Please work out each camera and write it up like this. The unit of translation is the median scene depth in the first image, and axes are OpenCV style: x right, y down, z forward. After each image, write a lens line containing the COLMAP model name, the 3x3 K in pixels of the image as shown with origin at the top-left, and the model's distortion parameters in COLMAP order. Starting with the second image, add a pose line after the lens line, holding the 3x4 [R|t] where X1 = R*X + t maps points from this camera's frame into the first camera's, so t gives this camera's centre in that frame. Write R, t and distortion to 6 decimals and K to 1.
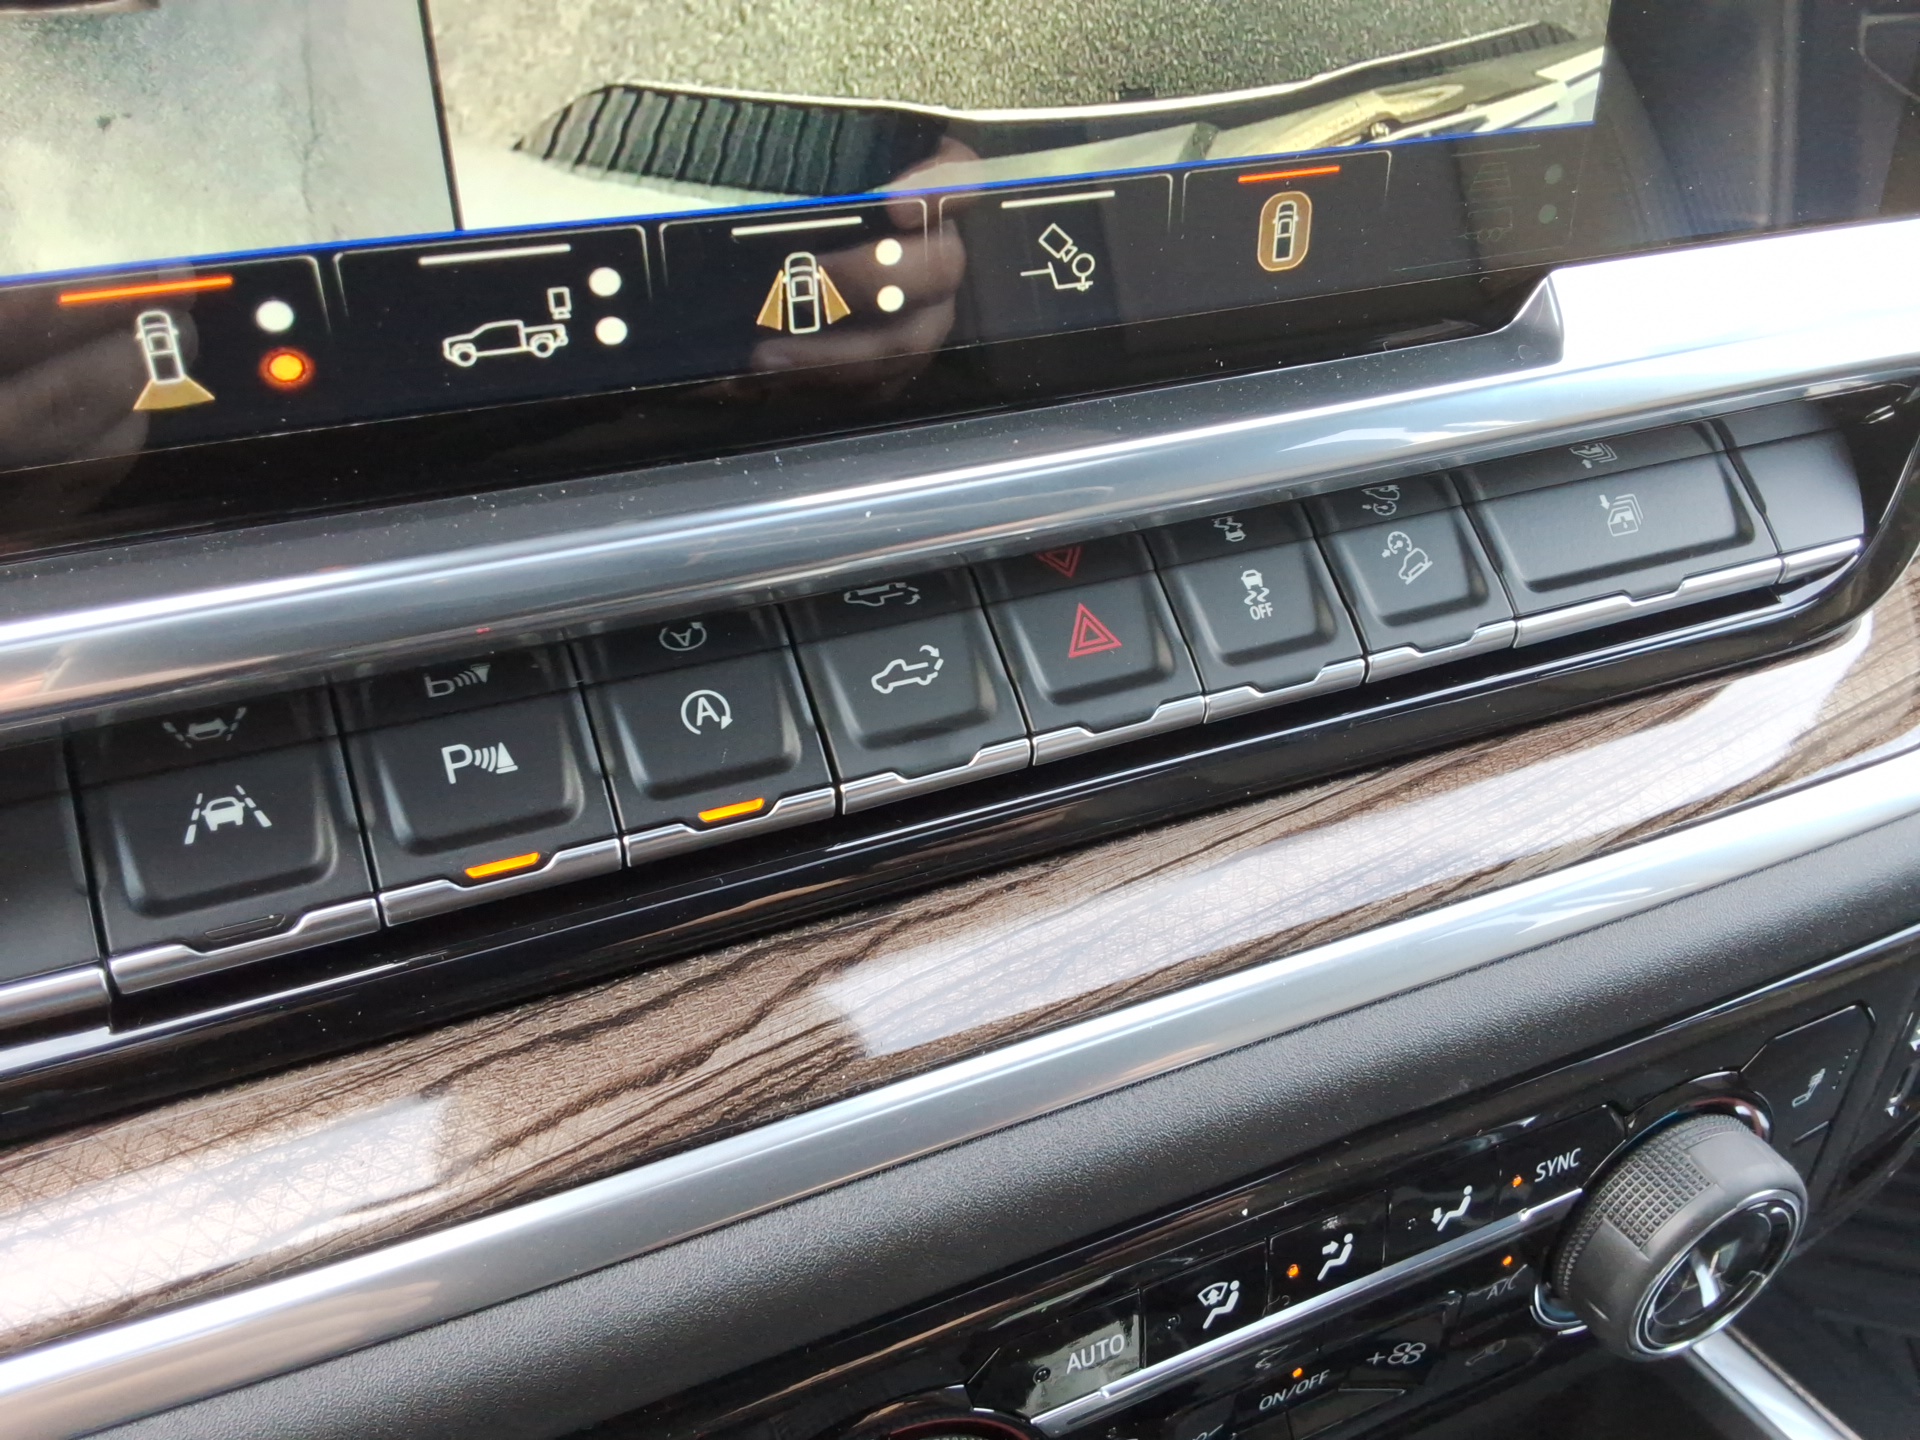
lens RADIAL K [[1545.9, 0, 978.4], [0, 1545.9, 699.6], [0, 0, 1]] dist [0.143047, -0.253086]
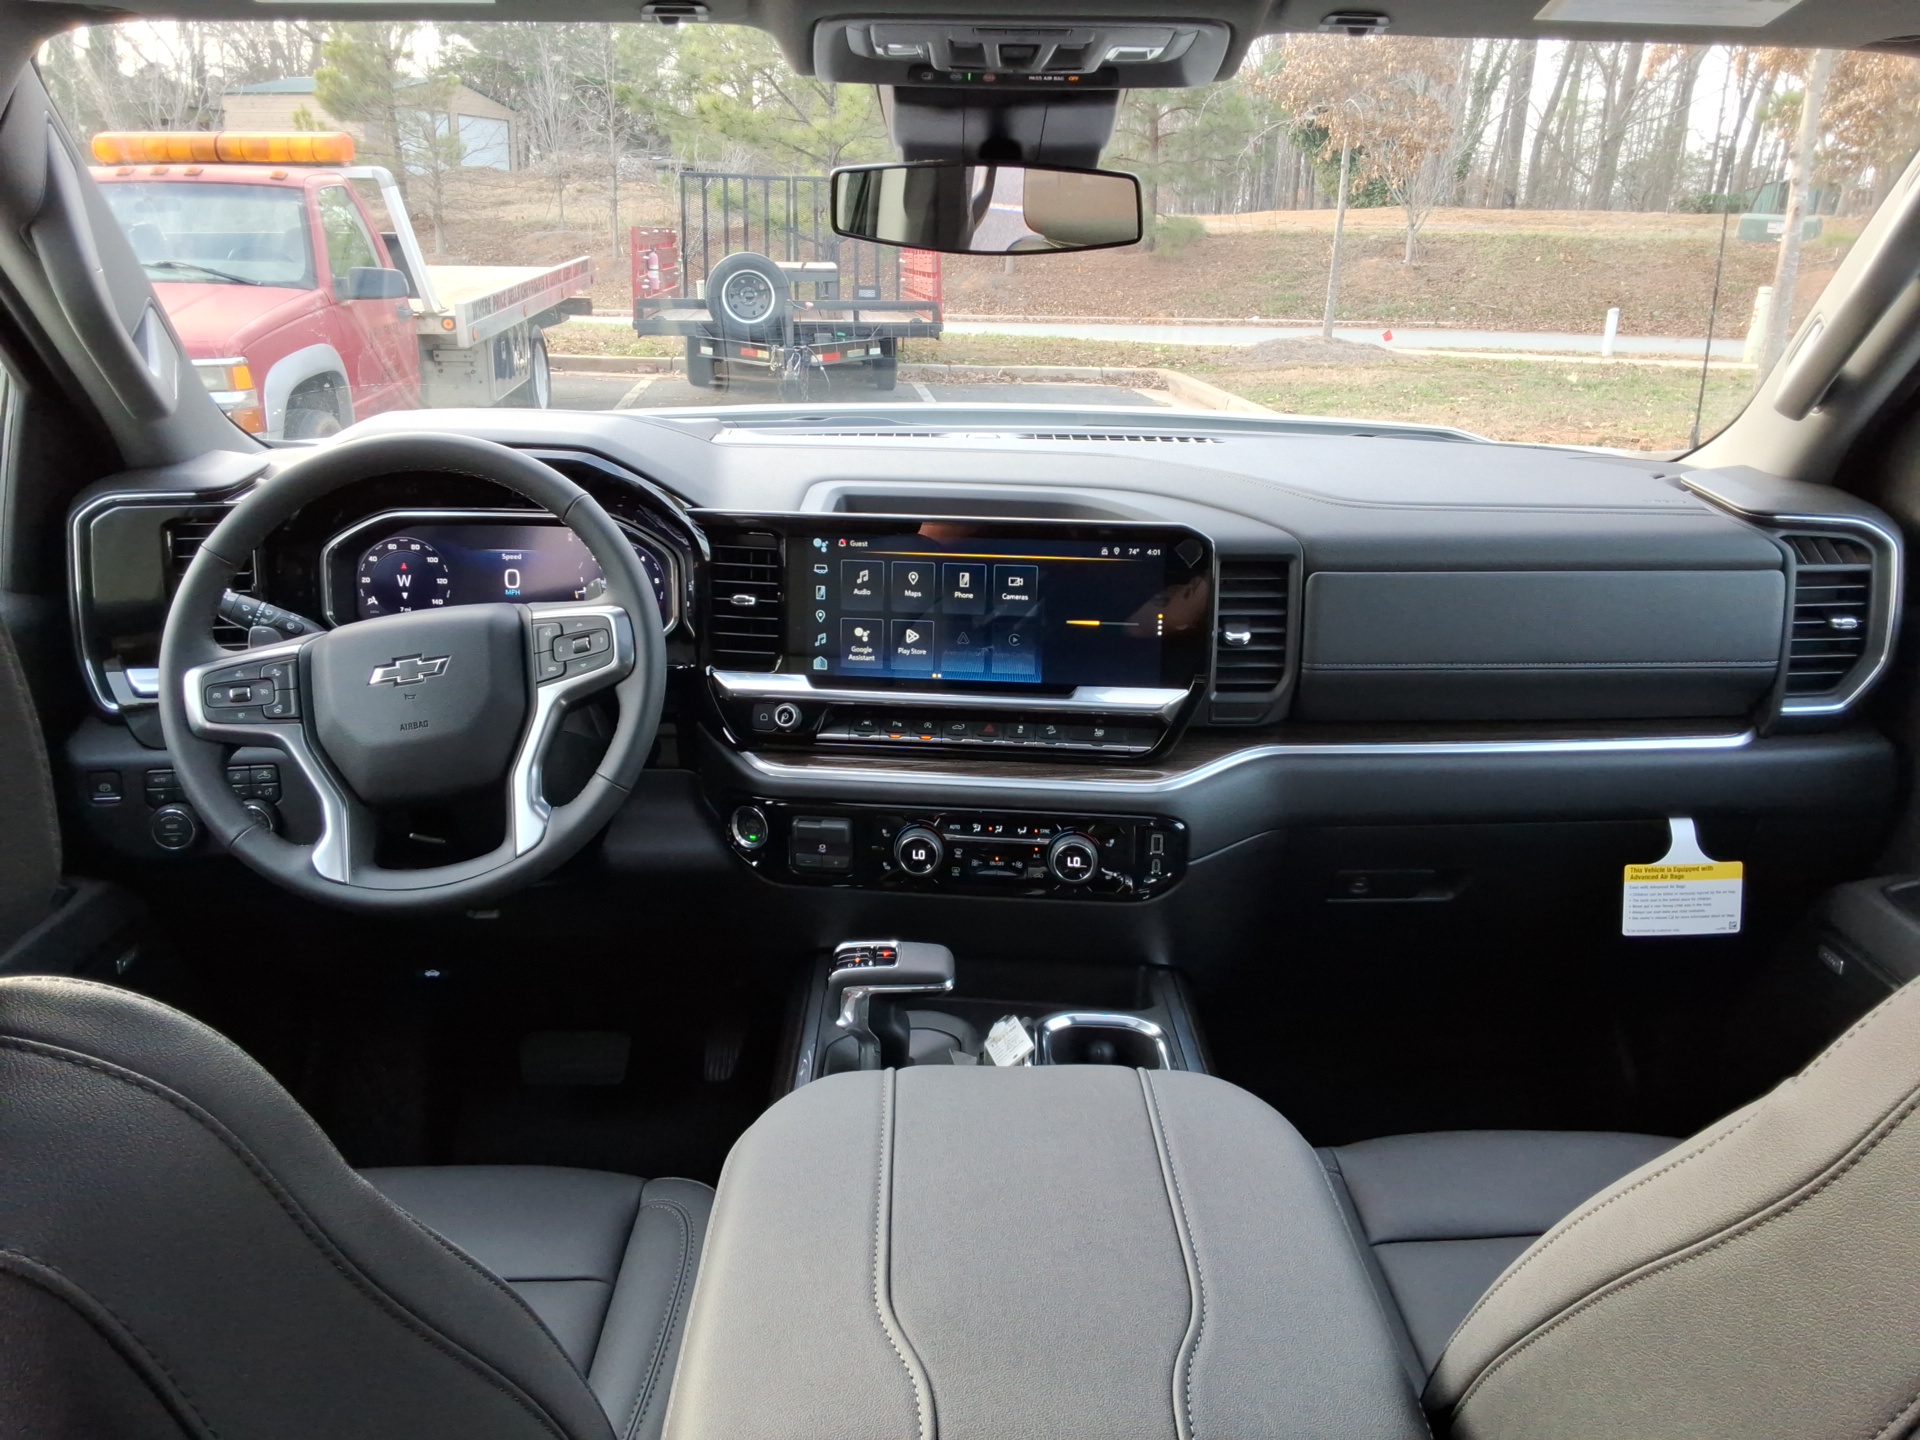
lens RADIAL K [[1545.9, 0, 978.4], [0, 1545.9, 699.6], [0, 0, 1]] dist [0.143047, -0.253086]
pose [[0.860044, 0.117518, -0.496502, 3.202696], [-0.268160, 0.931985, -0.243915, 1.421076], [0.434068, 0.342920, 0.833061, -4.388713]]
